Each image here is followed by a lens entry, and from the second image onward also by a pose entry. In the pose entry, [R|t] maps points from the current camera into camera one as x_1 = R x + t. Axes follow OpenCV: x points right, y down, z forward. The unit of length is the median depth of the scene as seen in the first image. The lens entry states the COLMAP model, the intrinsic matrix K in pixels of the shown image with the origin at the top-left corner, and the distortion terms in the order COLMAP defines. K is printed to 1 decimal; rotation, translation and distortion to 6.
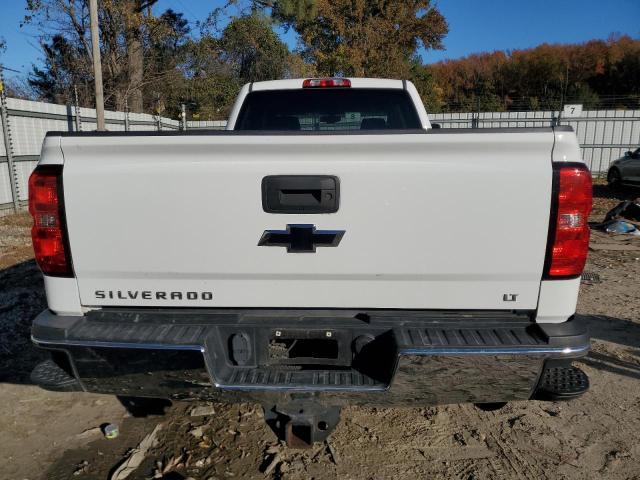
lens RADIAL K [[471.3, 0, 320.0], [0, 471.3, 240.0], [0, 0, 1]] dist [0.003071, -0.004631]
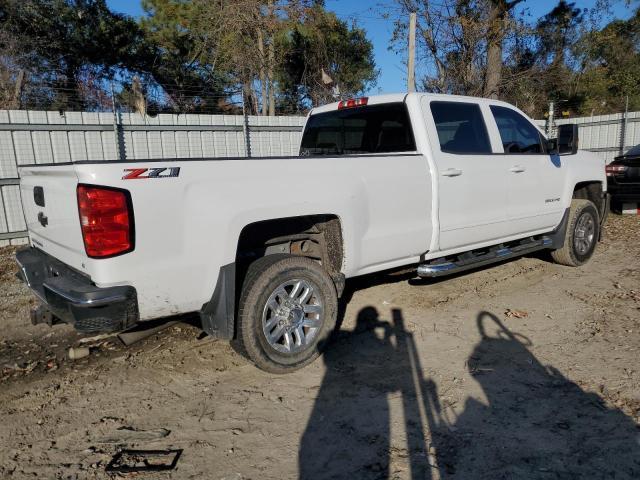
lens RADIAL K [[471.3, 0, 320.0], [0, 471.3, 240.0], [0, 0, 1]] dist [0.003071, -0.004631]
pose [[0.697547, 0.100912, -0.709398, 0.787506], [-0.101887, 0.993942, 0.041204, -0.042021], [0.709258, 0.043537, 0.703603, 0.154129]]
